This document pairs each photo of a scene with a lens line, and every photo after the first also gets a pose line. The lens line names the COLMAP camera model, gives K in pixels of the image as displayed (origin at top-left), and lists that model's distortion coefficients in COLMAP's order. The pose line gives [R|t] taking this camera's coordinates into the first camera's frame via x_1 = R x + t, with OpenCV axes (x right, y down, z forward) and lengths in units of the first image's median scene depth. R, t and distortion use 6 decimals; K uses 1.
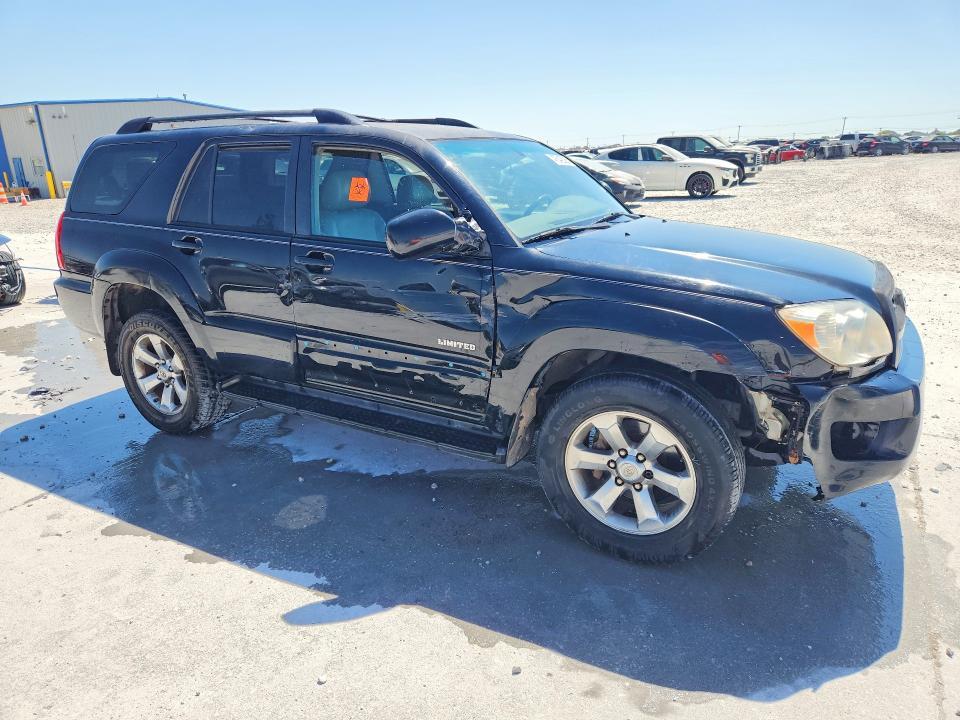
lens RADIAL K [[699.5, 0, 480.0], [0, 699.5, 360.0], [0, 0, 1]] dist [0.084211, -0.081578]
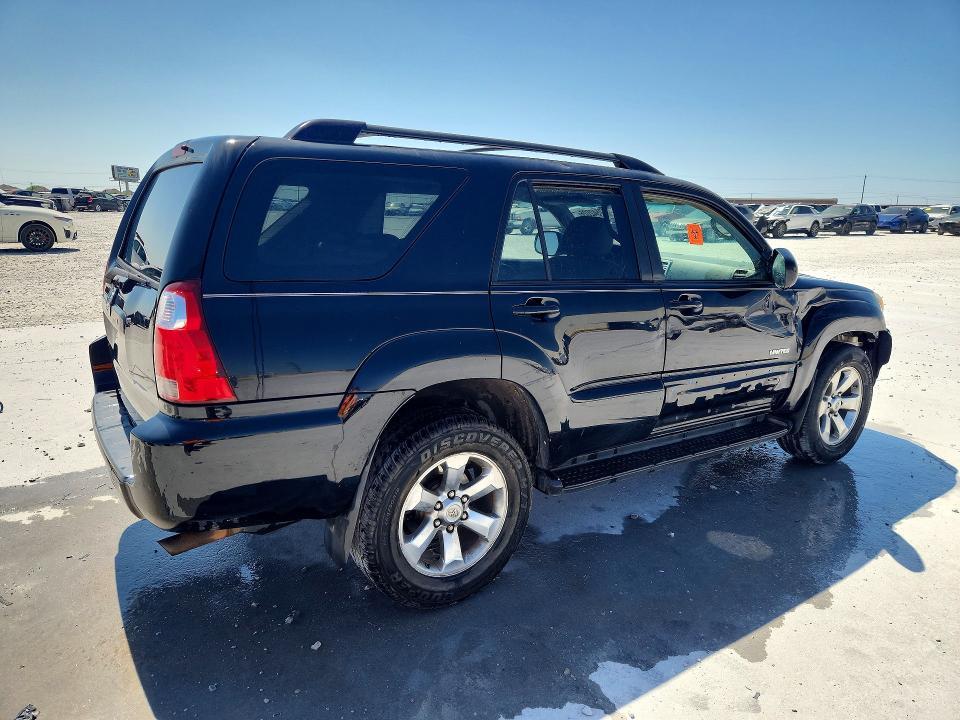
lens RADIAL K [[699.5, 0, 480.0], [0, 699.5, 360.0], [0, 0, 1]] dist [0.084211, -0.081578]
pose [[0.360401, -0.154479, 0.919917, -1.211592], [0.223399, 0.971786, 0.075667, -0.193719], [-0.905651, 0.178238, 0.384743, 0.841596]]
